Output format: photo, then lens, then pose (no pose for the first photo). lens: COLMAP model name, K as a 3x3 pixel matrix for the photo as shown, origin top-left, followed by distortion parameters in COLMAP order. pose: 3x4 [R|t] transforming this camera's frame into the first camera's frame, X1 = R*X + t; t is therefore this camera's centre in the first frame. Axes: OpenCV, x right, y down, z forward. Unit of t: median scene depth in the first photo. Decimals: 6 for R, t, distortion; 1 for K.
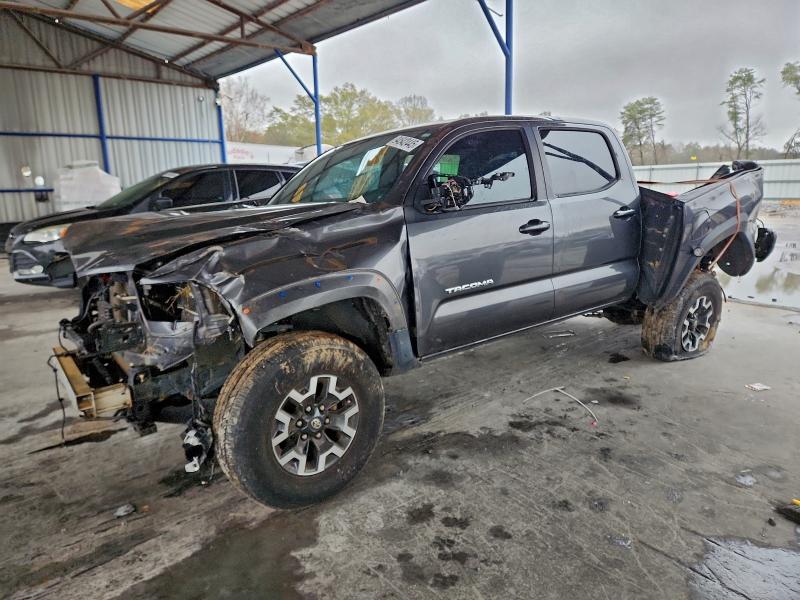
lens RADIAL K [[548.7, 0, 400.0], [0, 548.7, 300.0], [0, 0, 1]] dist [0.005618, 0.001309]
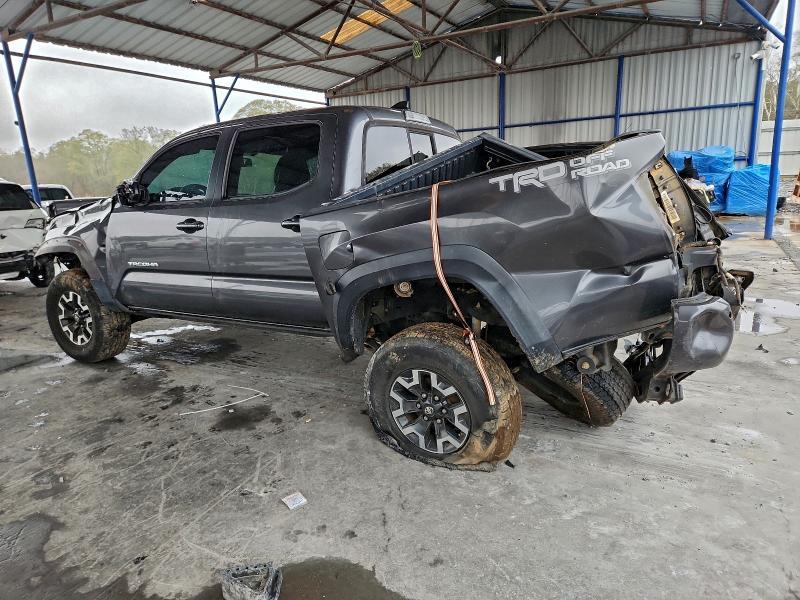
lens RADIAL K [[554.0, 0, 400.0], [0, 554.0, 300.0], [0, 0, 1]] dist [0.043039, -0.004863]
pose [[0.350785, 0.211960, -0.912153, 0.386424], [-0.164561, 0.972843, 0.162778, -0.063648], [0.921884, 0.093005, 0.376139, 0.258757]]
